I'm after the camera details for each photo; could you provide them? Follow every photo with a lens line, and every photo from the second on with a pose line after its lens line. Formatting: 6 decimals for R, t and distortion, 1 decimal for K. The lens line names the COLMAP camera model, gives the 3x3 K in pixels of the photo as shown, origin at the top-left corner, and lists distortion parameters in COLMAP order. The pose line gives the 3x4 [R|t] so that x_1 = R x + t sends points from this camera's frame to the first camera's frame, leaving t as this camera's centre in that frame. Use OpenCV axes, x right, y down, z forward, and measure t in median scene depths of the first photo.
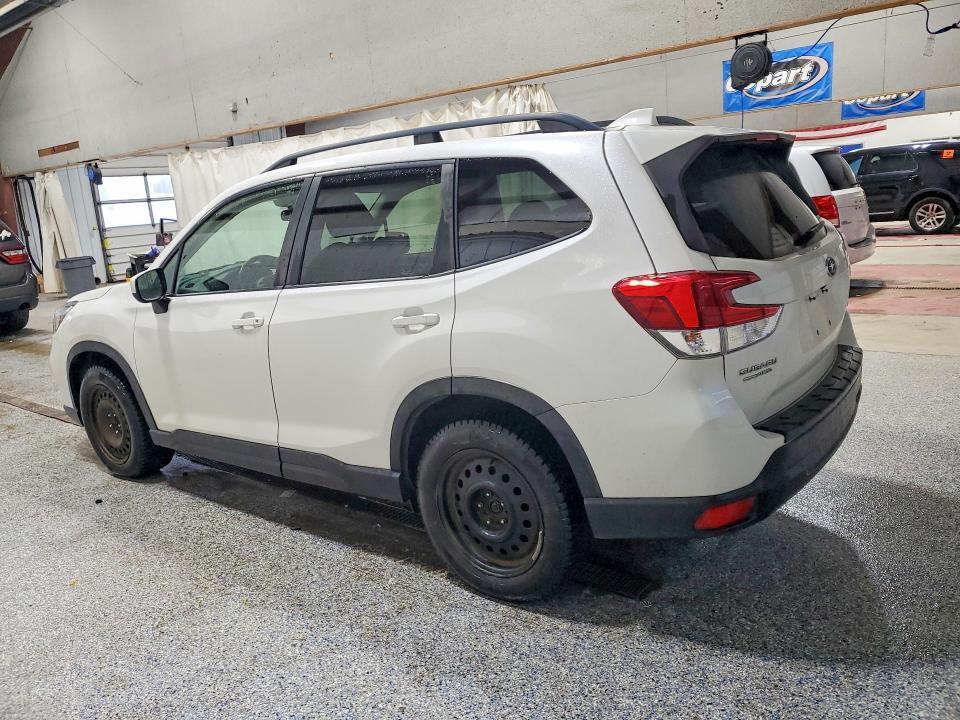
lens RADIAL K [[732.4, 0, 465.5], [0, 732.4, 361.8], [0, 0, 1]] dist [0.029127, 0.004332]
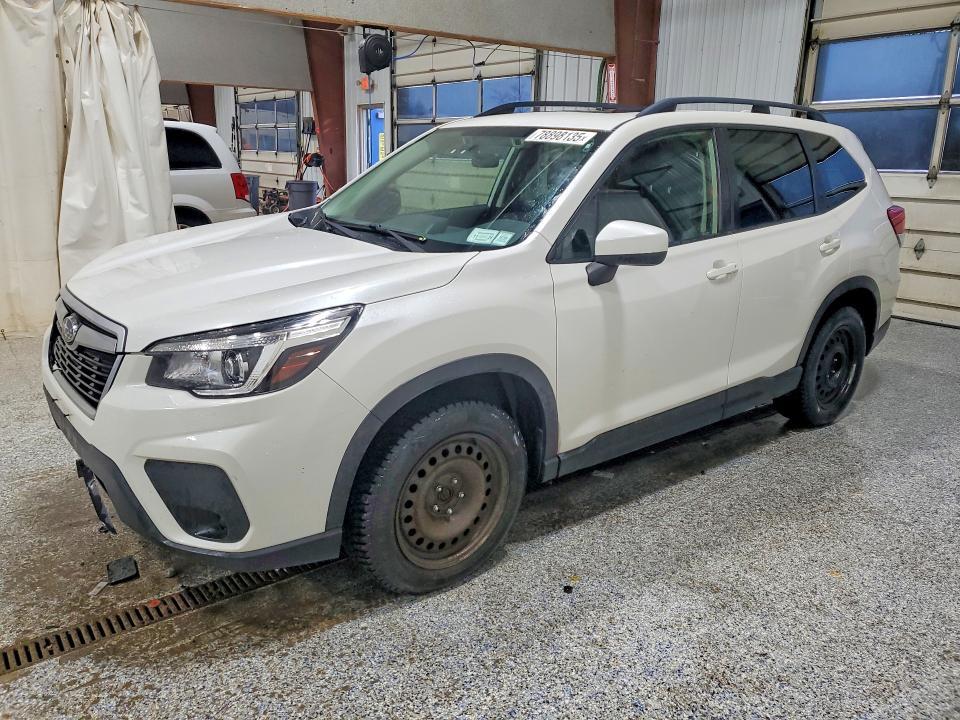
lens RADIAL K [[732.4, 0, 465.5], [0, 732.4, 361.8], [0, 0, 1]] dist [0.029127, 0.004332]
pose [[0.235149, -0.186638, 0.953872, -1.263147], [0.171888, 0.973908, 0.148184, -0.132067], [-0.956640, 0.129114, 0.261095, 1.032604]]
